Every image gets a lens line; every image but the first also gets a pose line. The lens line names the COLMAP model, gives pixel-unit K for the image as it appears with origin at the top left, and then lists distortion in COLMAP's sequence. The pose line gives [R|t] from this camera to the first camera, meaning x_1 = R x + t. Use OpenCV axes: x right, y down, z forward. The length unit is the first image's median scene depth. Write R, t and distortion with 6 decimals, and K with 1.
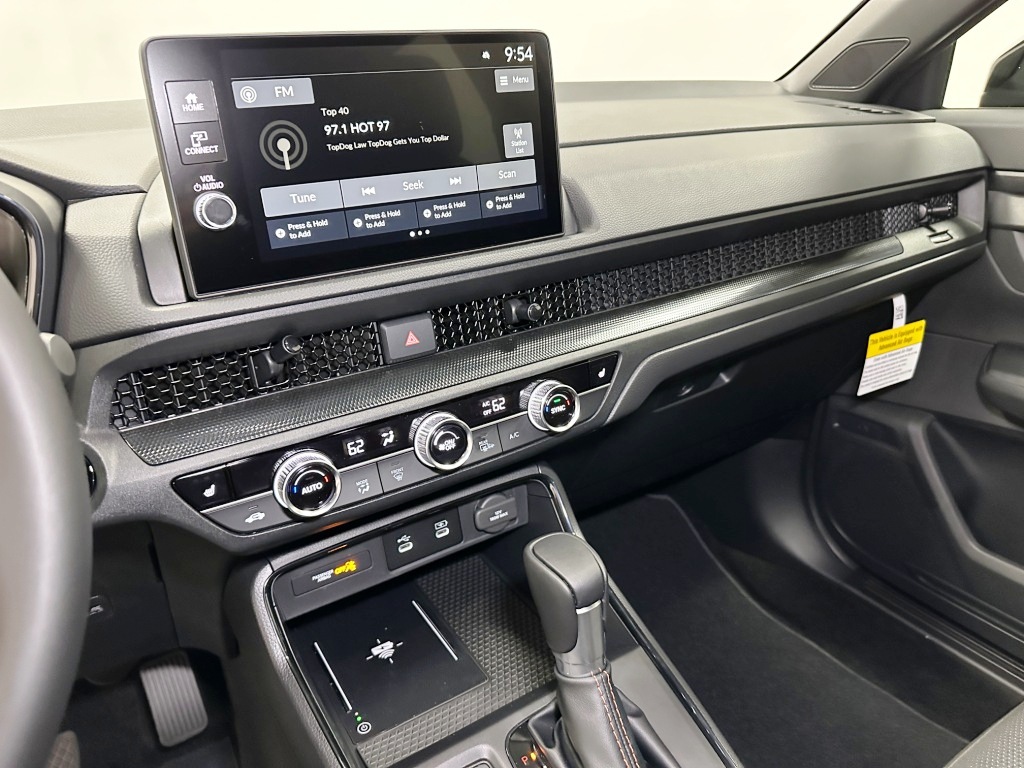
lens RADIAL K [[709.6, 0, 519.6], [0, 709.6, 385.2], [0, 0, 1]] dist [0.020772, -0.032045]
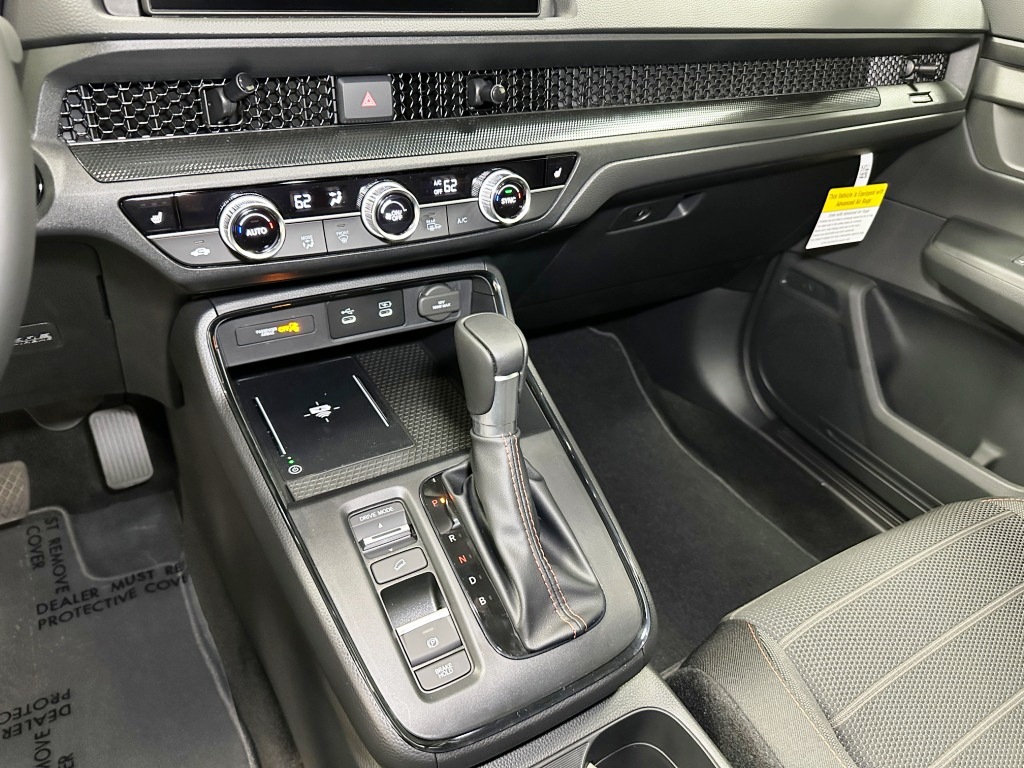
lens RADIAL K [[709.6, 0, 515.1], [0, 709.6, 380.4], [0, 0, 1]] dist [0.020772, -0.032045]
pose [[0.990255, 0.127375, 0.056311, 0.032433], [-0.136325, 0.969236, 0.204931, 0.061619], [-0.028476, -0.210610, 0.977155, -0.046194]]
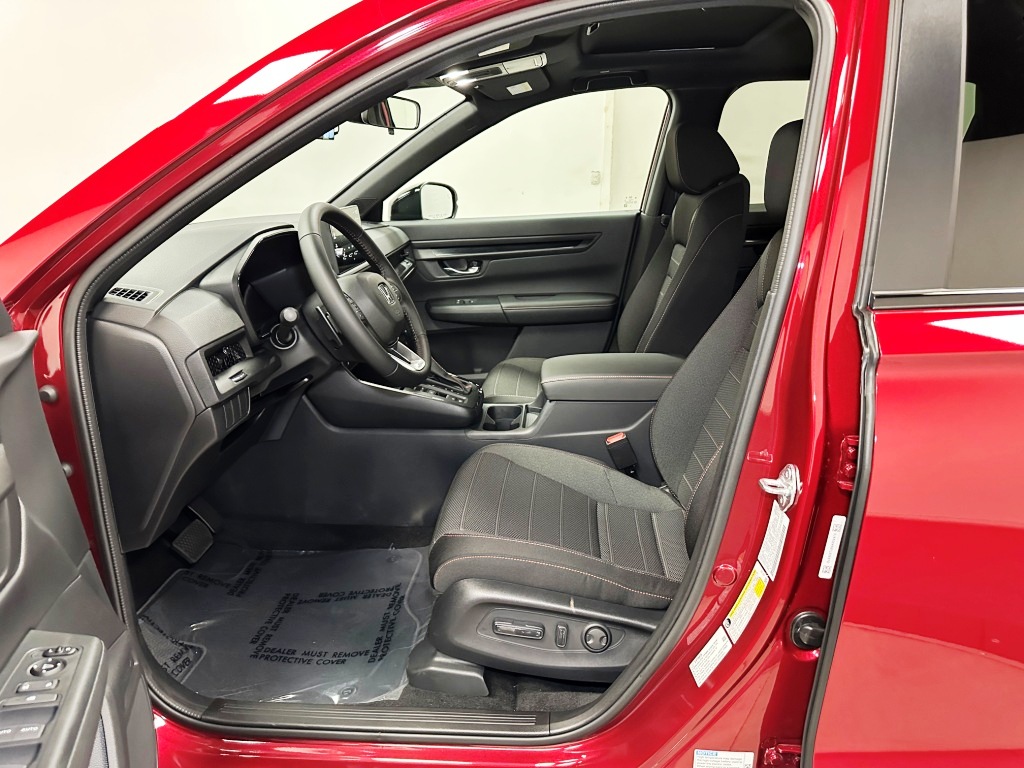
lens RADIAL K [[709.6, 0, 514.9], [0, 709.6, 387.4], [0, 0, 1]] dist [0.020772, -0.032045]
pose [[0.583859, -0.213364, 0.783316, -1.987441], [0.311913, 0.949749, 0.026208, 0.433485], [-0.749546, 0.229024, 0.621071, -1.321241]]
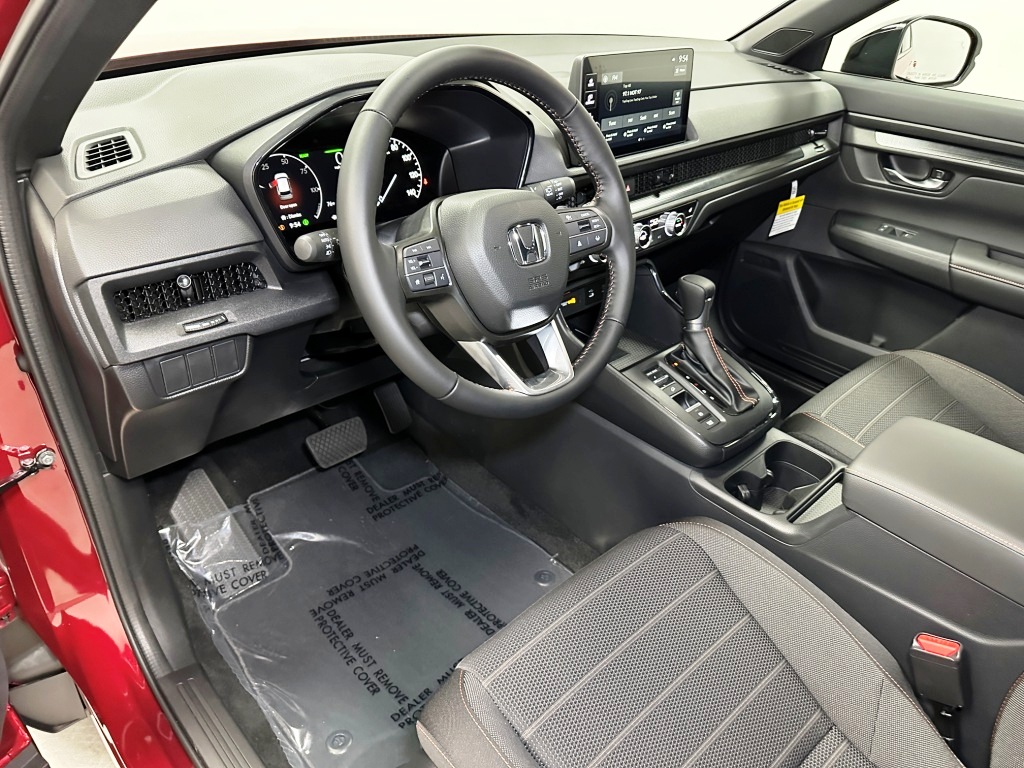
lens RADIAL K [[709.6, 0, 499.0], [0, 709.6, 381.7], [0, 0, 1]] dist [0.020772, -0.032045]
pose [[0.977679, -0.014047, 0.209634, -0.795491], [-0.018718, 0.987972, 0.153499, 0.156402], [-0.209268, -0.153996, 0.965656, -0.905911]]
